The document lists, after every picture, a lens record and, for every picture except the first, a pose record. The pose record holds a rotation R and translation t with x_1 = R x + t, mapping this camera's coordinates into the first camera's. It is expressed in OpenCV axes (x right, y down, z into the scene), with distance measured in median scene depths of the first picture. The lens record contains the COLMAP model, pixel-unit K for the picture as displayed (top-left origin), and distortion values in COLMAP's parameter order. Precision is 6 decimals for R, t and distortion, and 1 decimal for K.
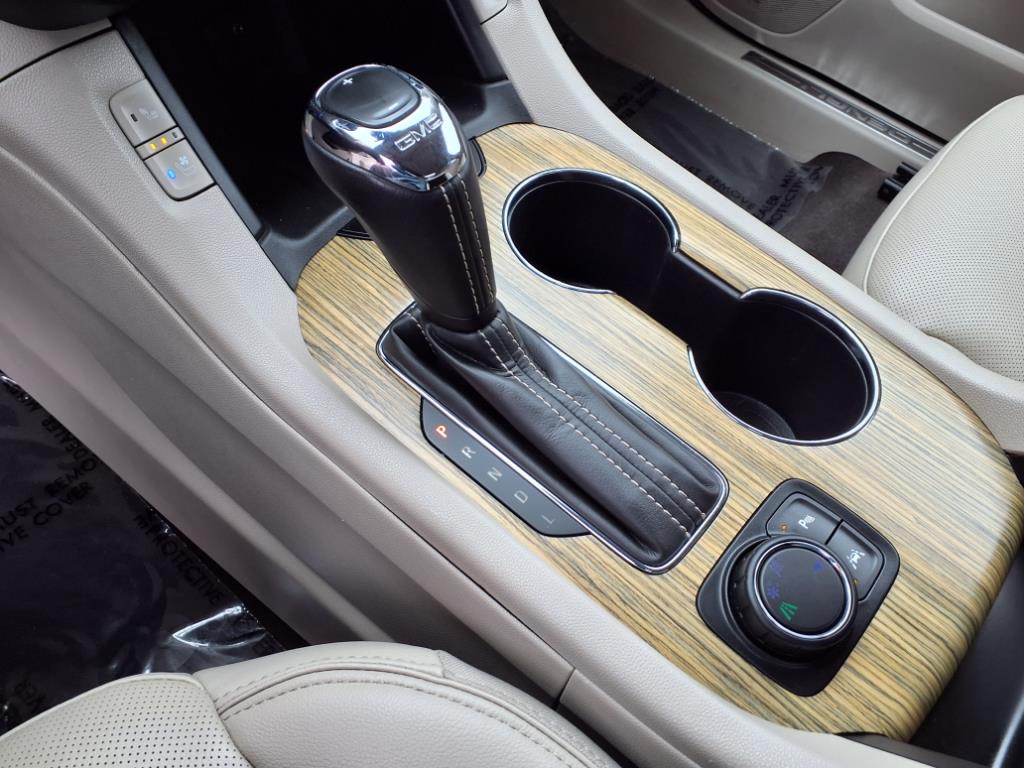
lens RADIAL K [[827.4, 0, 507.9], [0, 827.4, 389.4], [0, 0, 1]] dist [0.010836, 0.016165]
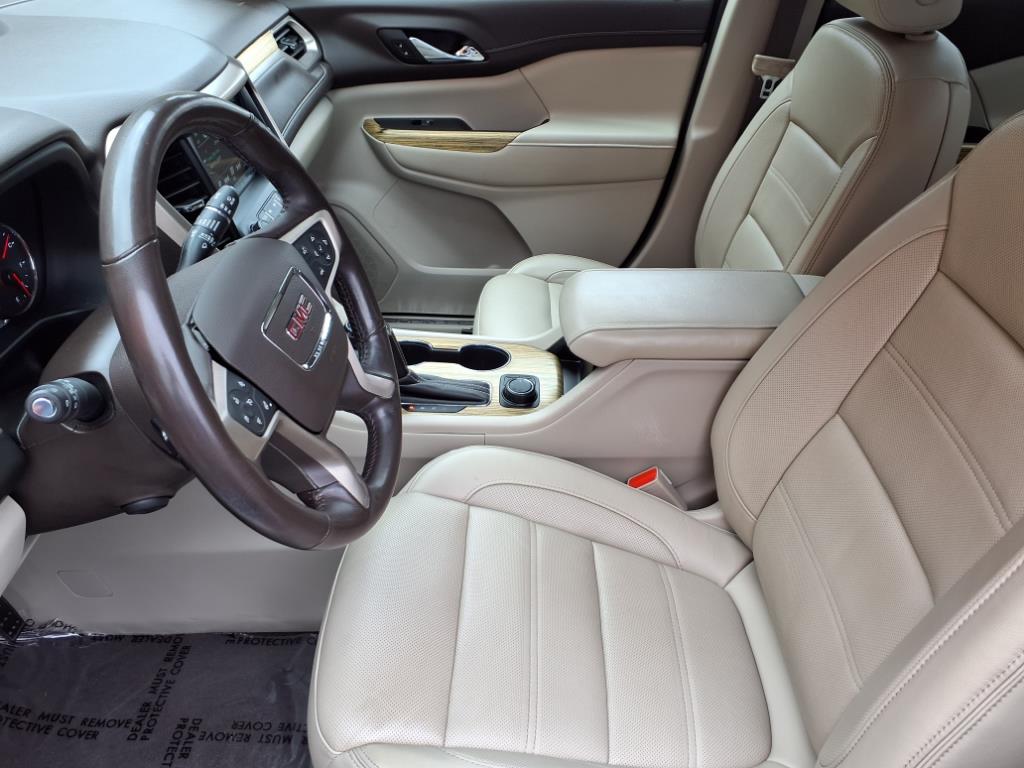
lens RADIAL K [[834.0, 0, 514.5], [0, 834.0, 385.6], [0, 0, 1]] dist [0.057481, -0.103664]
pose [[0.767396, -0.402249, 0.499299, -1.293550], [0.553747, 0.808346, -0.199853, 0.813692], [-0.323216, 0.429851, 0.843066, -1.818955]]
